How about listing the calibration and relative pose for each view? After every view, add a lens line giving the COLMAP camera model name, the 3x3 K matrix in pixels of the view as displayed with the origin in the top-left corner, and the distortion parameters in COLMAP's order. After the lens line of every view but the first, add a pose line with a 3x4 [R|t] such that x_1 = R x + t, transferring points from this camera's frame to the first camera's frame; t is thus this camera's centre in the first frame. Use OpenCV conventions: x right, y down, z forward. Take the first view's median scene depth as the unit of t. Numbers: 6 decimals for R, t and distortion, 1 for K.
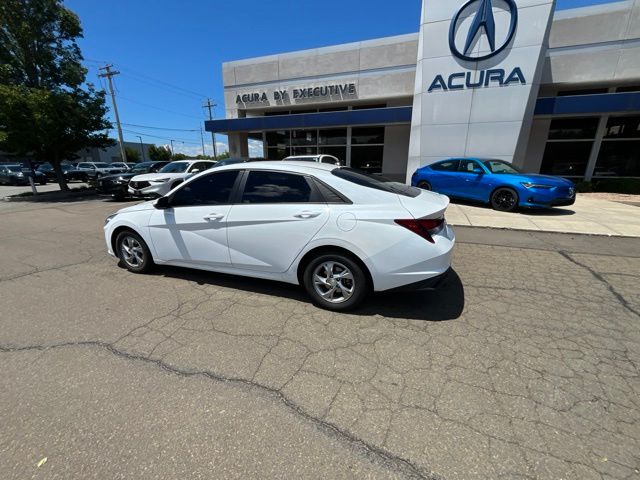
lens RADIAL K [[261.1, 0, 319.2], [0, 261.1, 241.8], [0, 0, 1]] dist [-0.003265, 0.000331]
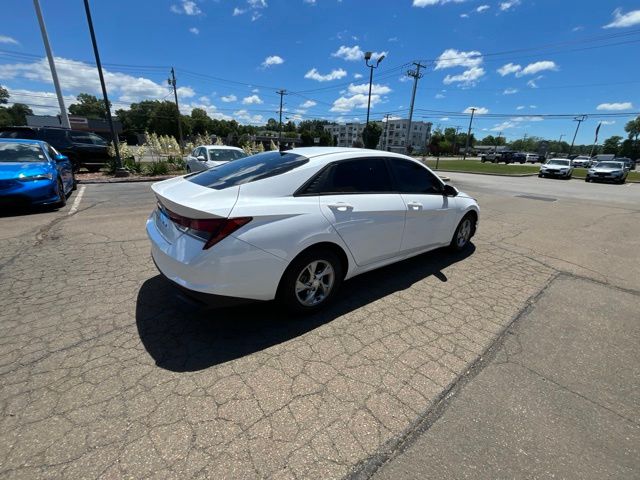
lens RADIAL K [[261.1, 0, 318.0], [0, 261.1, 237.0], [0, 0, 1]] dist [-0.003265, 0.000331]
pose [[-0.528233, 0.253662, -0.810325, 0.230973], [-0.267517, 0.856013, 0.442353, -0.133731], [0.805857, 0.450441, -0.384315, 0.449520]]
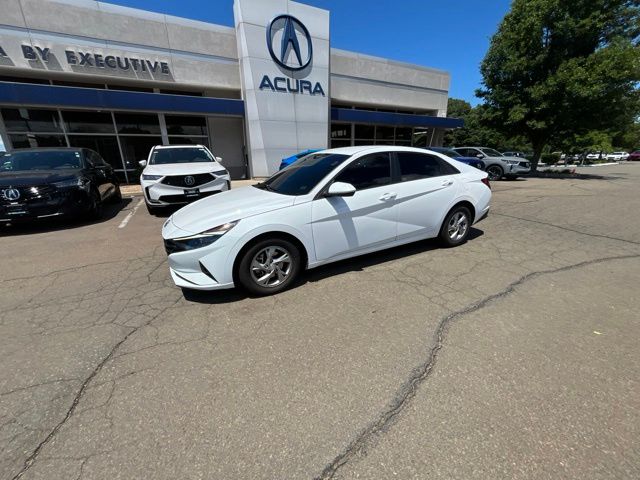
lens RADIAL K [[261.1, 0, 319.9], [0, 261.1, 241.3], [0, 0, 1]] dist [-0.003265, 0.000331]
pose [[0.662302, -0.240586, 0.709559, -0.364814], [0.229621, 0.966648, 0.113428, -0.026900], [-0.713183, 0.087806, 0.695457, 0.122696]]
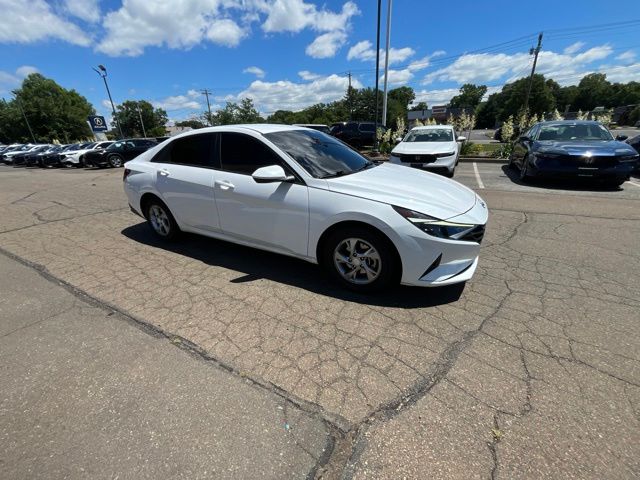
lens RADIAL K [[261.1, 0, 320.4], [0, 261.1, 235.6], [0, 0, 1]] dist [-0.003265, 0.000331]
pose [[-0.988938, -0.015769, 0.147486, -0.173581], [0.077521, 0.792776, 0.604564, -0.173620], [-0.126457, 0.609310, -0.782784, 0.622866]]
